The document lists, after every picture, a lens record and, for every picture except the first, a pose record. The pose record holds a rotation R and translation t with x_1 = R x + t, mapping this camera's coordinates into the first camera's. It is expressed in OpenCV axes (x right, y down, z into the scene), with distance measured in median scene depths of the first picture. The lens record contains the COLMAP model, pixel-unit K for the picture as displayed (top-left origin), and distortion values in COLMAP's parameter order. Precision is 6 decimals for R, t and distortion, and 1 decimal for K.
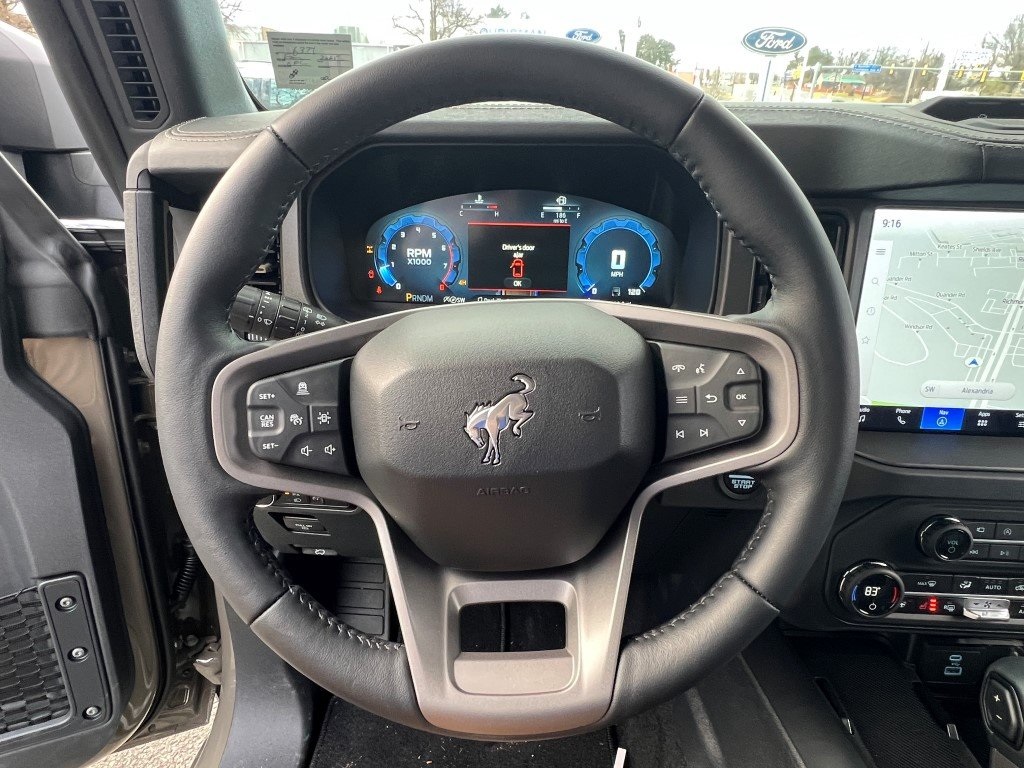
lens RADIAL K [[621.3, 0, 461.6], [0, 621.3, 382.1], [0, 0, 1]] dist [-0.000033, -0.001610]
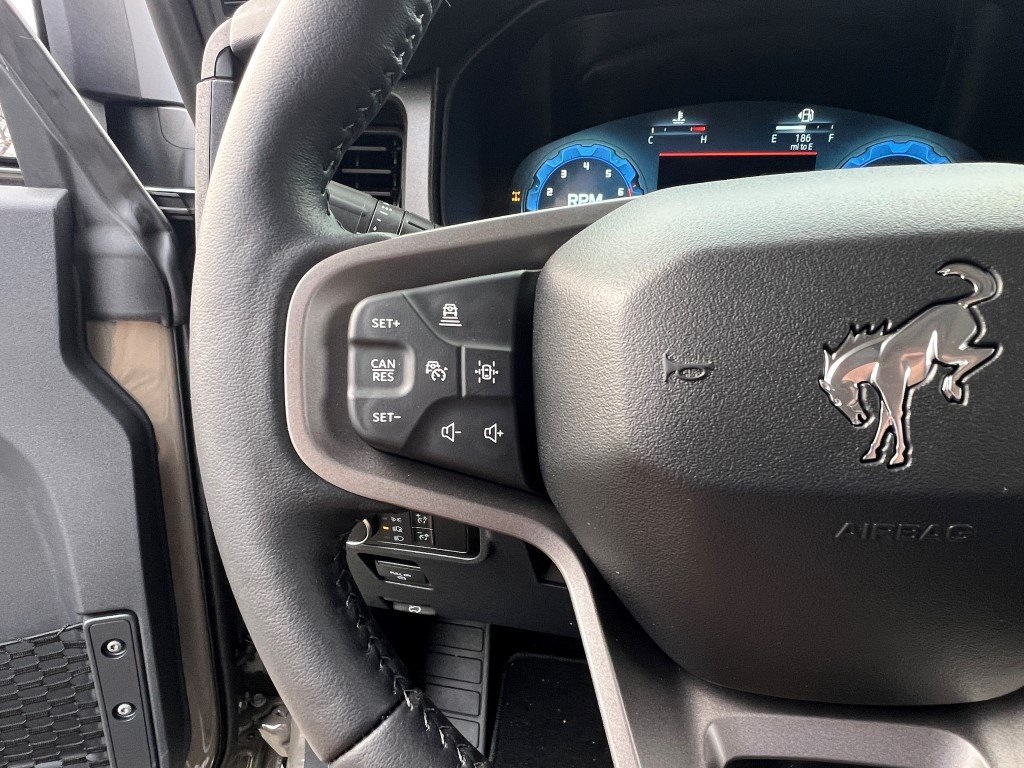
lens RADIAL K [[621.3, 0, 461.6], [0, 621.3, 382.1], [0, 0, 1]] dist [-0.000033, -0.001610]
pose [[0.989852, 0.034775, -0.137785, -0.108048], [-0.046391, 0.995551, -0.082012, 0.070962], [0.134320, 0.087571, 0.987061, 0.303108]]
